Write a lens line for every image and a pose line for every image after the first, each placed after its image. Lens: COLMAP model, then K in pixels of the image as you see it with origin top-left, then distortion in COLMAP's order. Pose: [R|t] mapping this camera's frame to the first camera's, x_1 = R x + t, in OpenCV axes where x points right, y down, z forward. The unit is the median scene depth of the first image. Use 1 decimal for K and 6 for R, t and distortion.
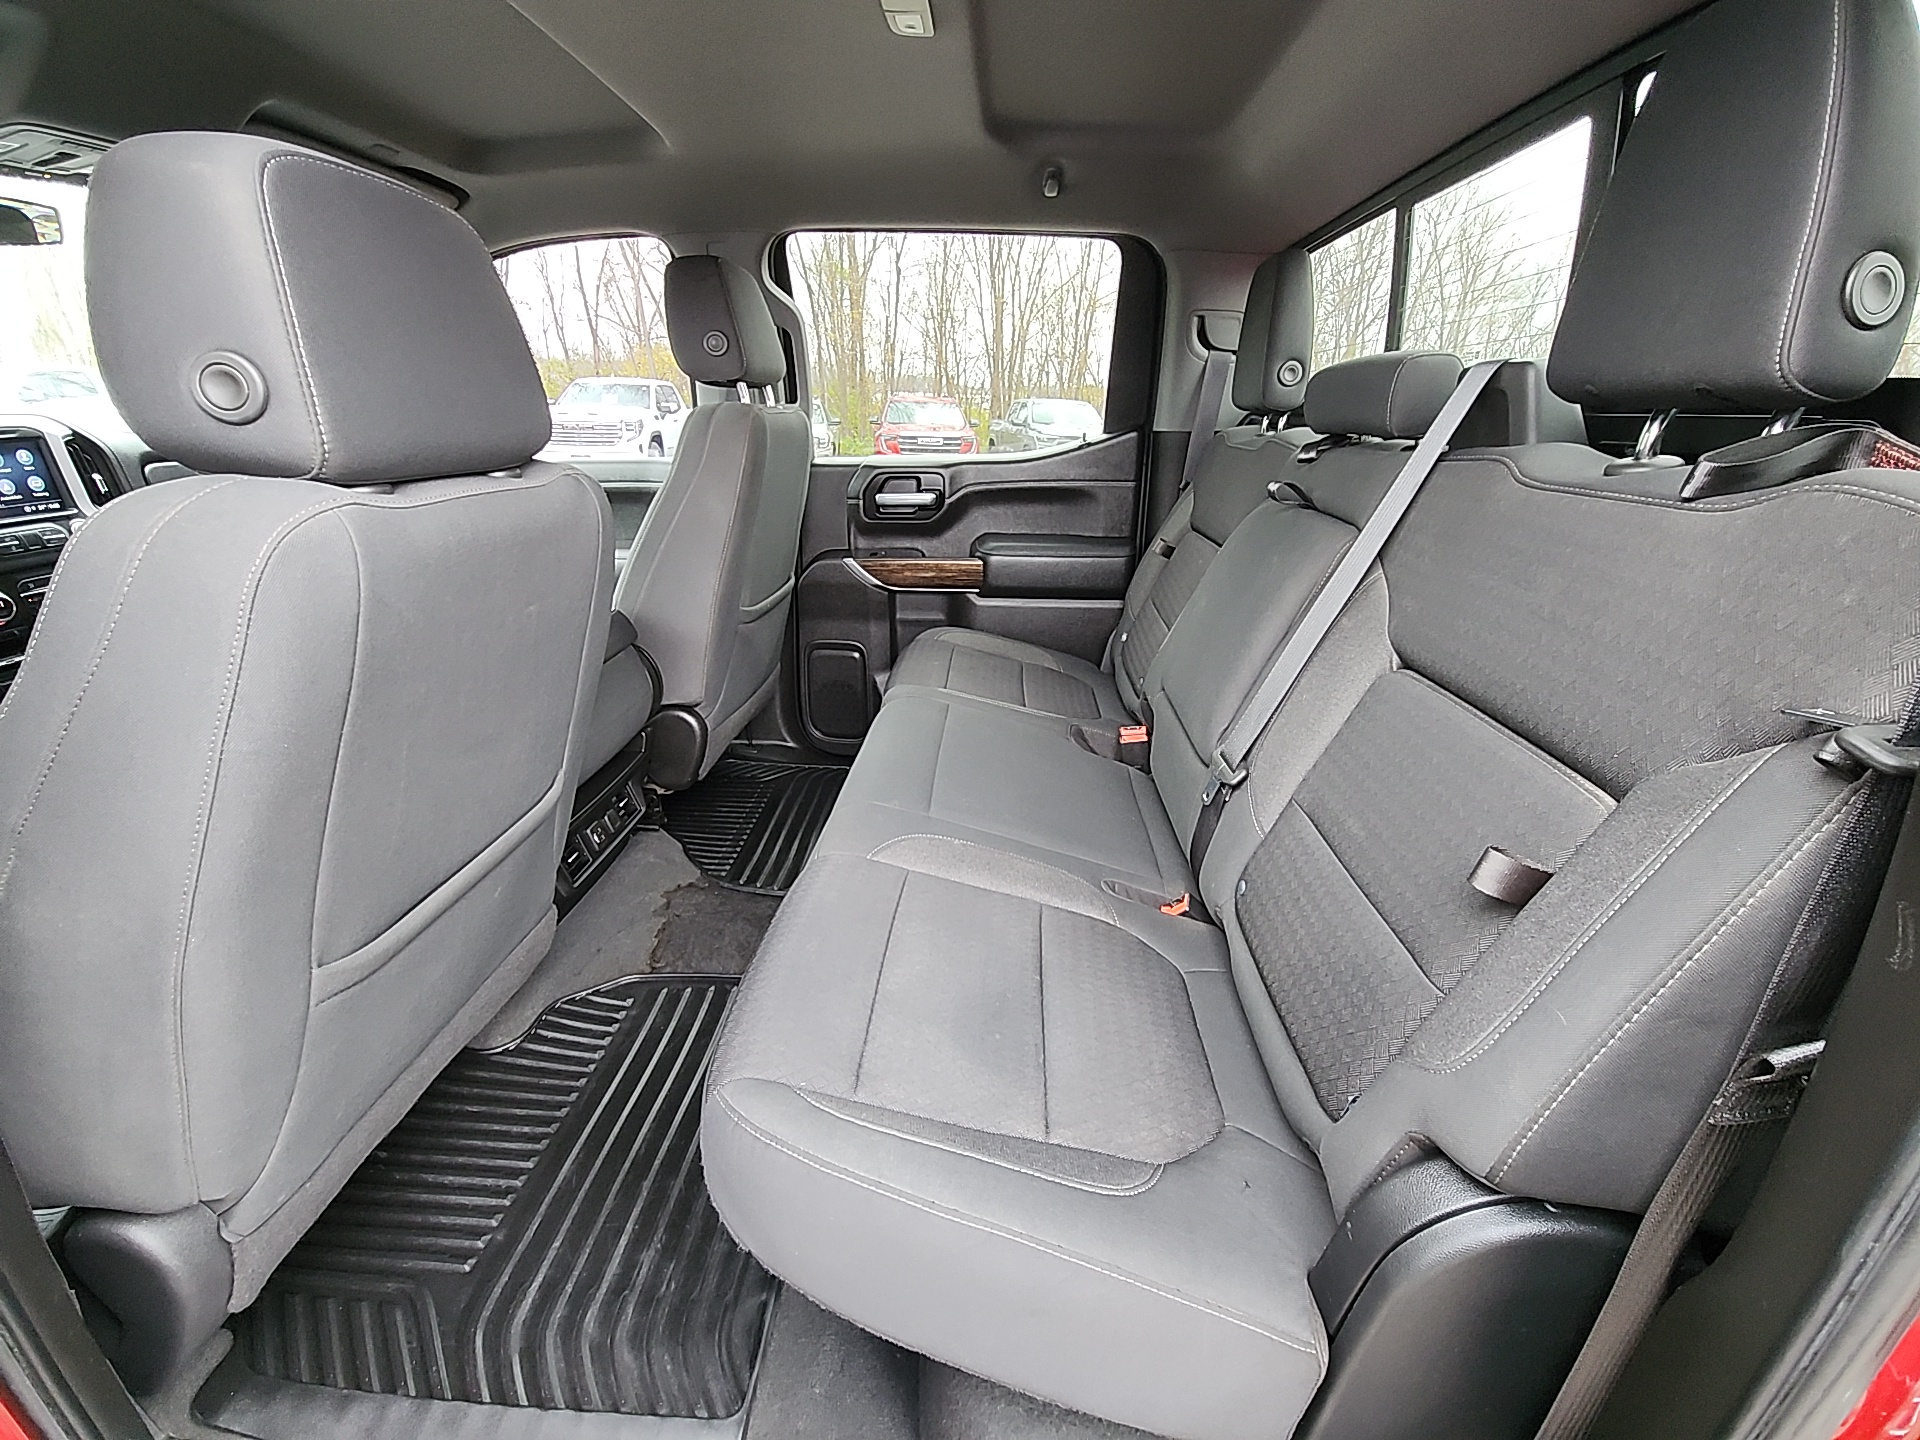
lens RADIAL K [[771.6, 0, 953.9], [0, 771.6, 710.7], [0, 0, 1]] dist [0.000619, -0.000718]
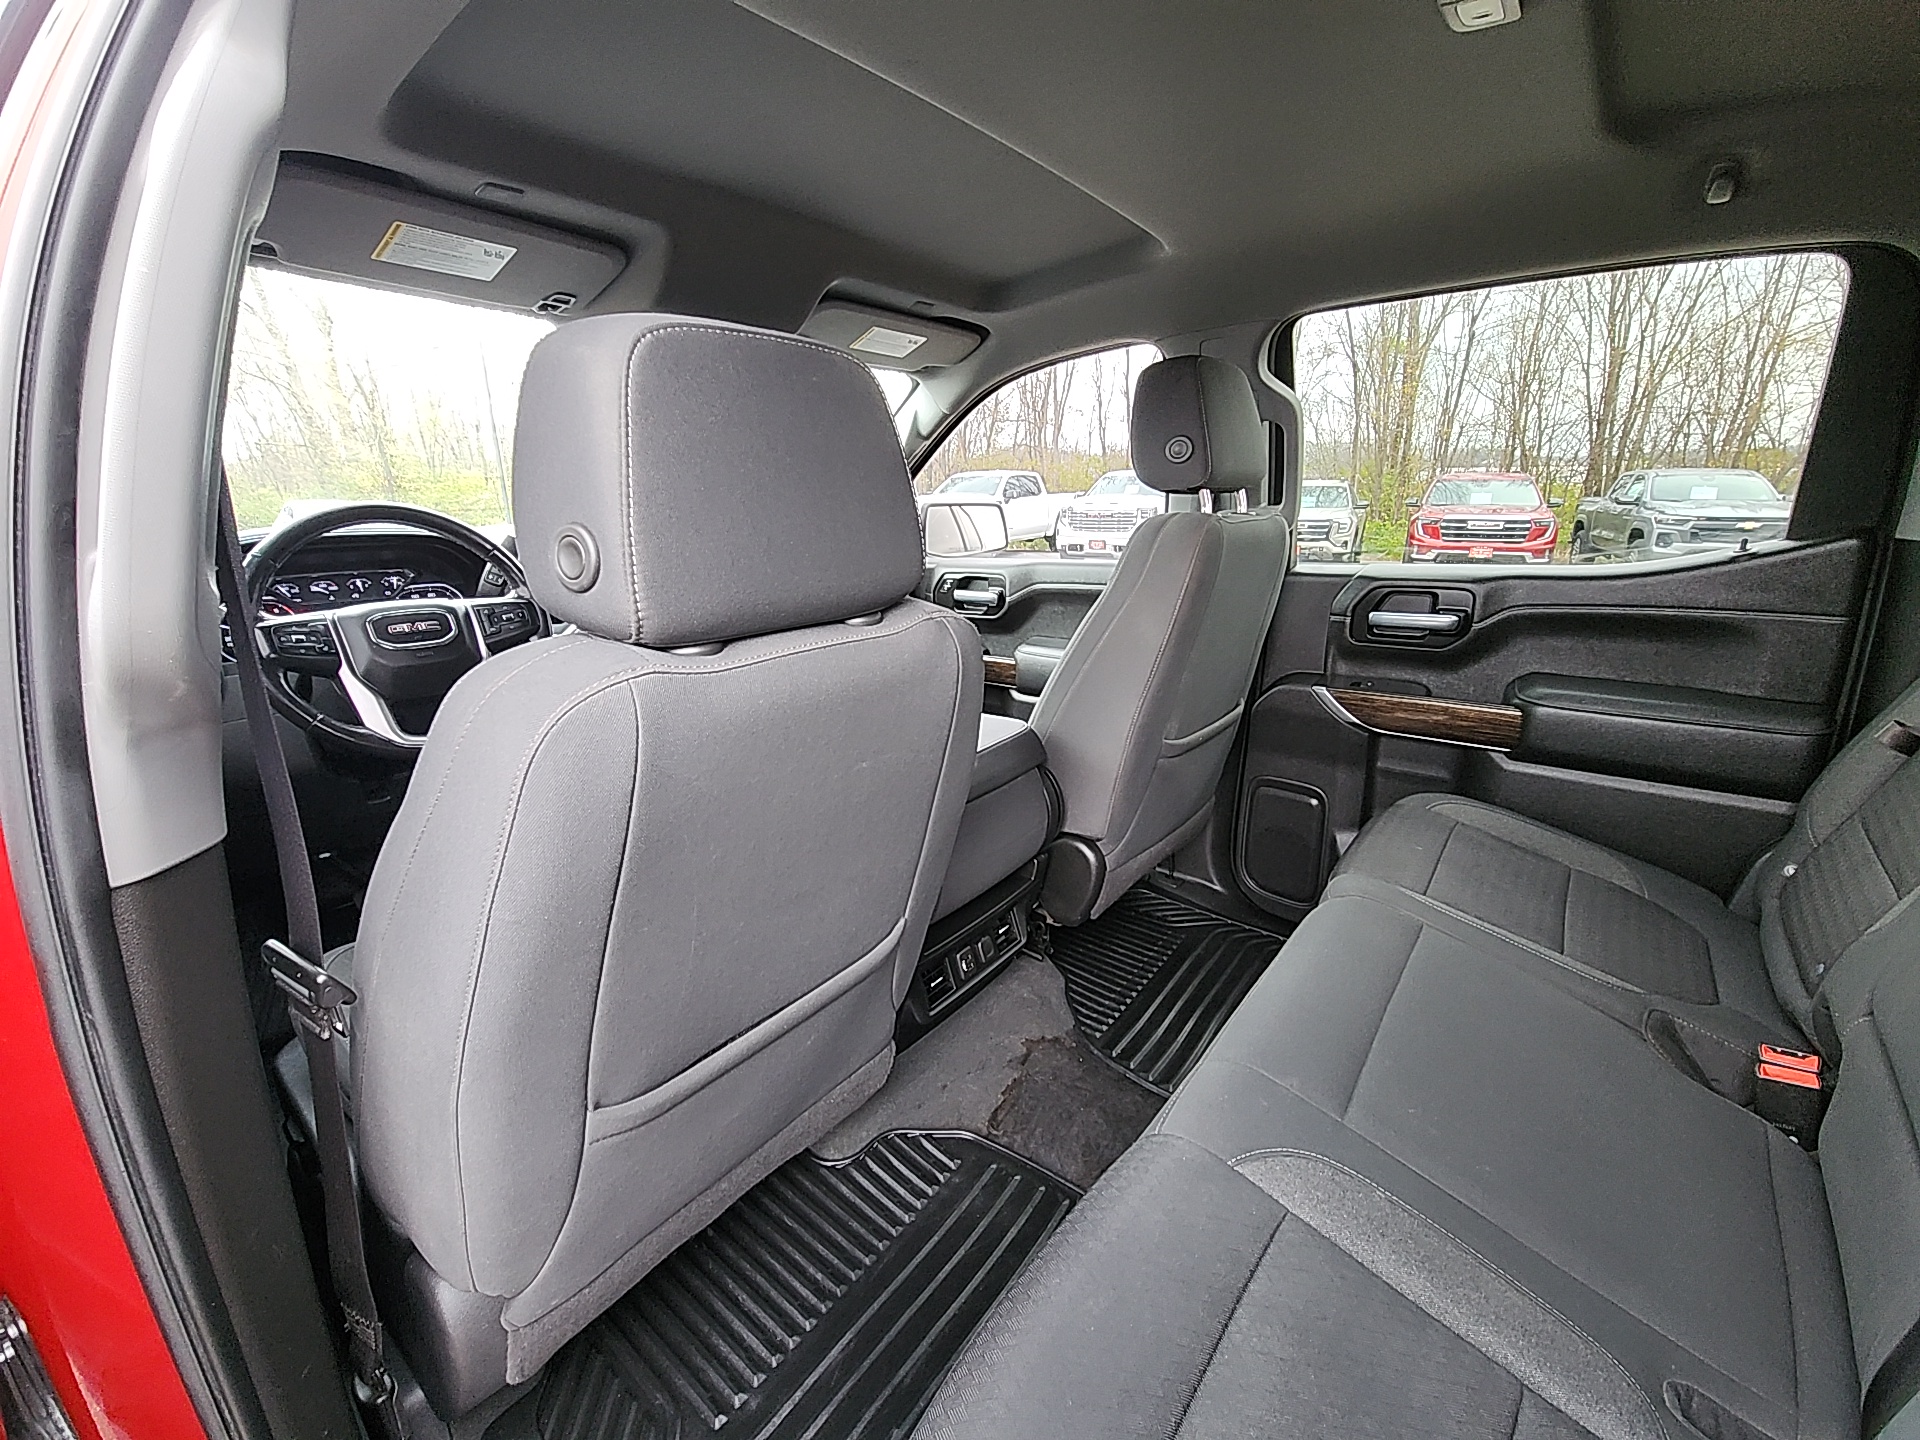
lens RADIAL K [[759.3, 0, 963.7], [0, 759.3, 701.9], [0, 0, 1]] dist [0.022324, -0.016644]
pose [[0.812466, 0.123697, -0.569734, 0.019506], [-0.181752, 0.982272, -0.045922, -0.079276], [0.553953, 0.140860, 0.820545, 0.137869]]
